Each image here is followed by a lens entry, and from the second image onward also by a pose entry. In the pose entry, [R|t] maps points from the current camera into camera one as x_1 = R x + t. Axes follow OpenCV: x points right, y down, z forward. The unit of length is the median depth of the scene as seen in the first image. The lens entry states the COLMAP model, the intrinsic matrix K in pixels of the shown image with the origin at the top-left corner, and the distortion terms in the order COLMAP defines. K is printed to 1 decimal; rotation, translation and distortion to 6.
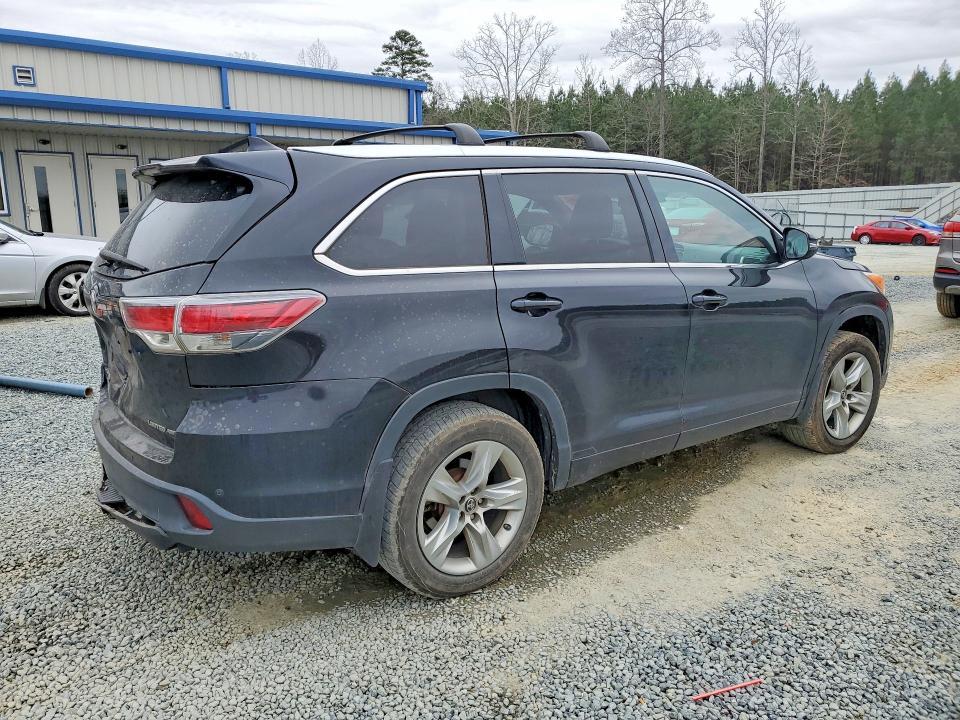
lens RADIAL K [[720.7, 0, 480.0], [0, 720.7, 360.0], [0, 0, 1]] dist [0.001647, 0.000820]
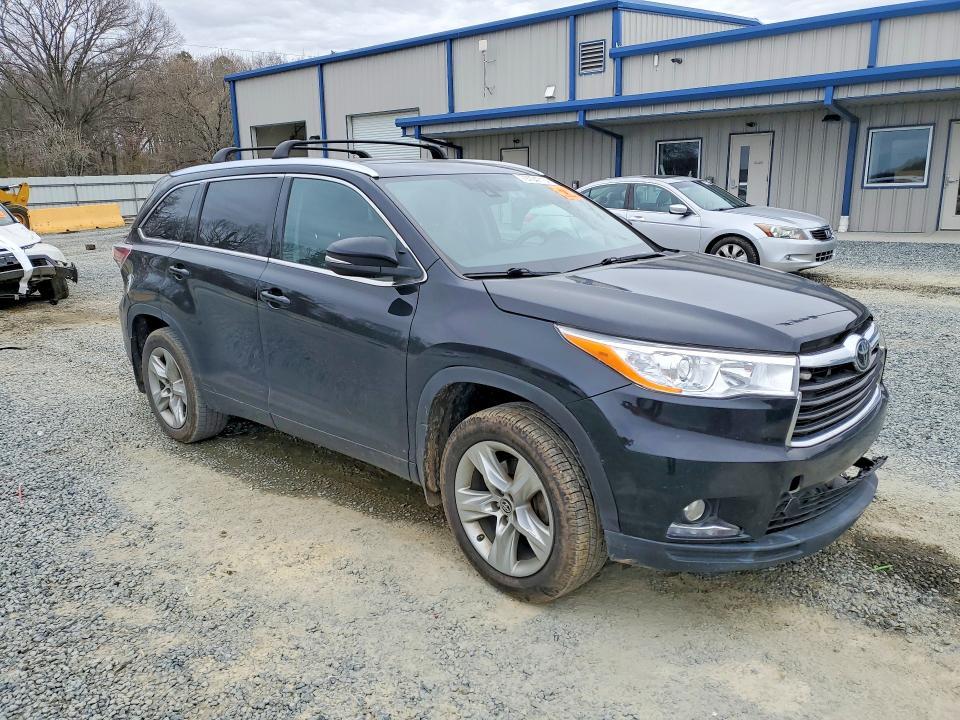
lens RADIAL K [[739.4, 0, 480.0], [0, 739.4, 360.0], [0, 0, 1]] dist [0.002497, 0.004269]
pose [[0.185820, 0.219767, -0.957692, 0.505295], [-0.185073, 0.965050, 0.185545, -0.083382], [0.964997, 0.142765, 0.219999, 0.392368]]
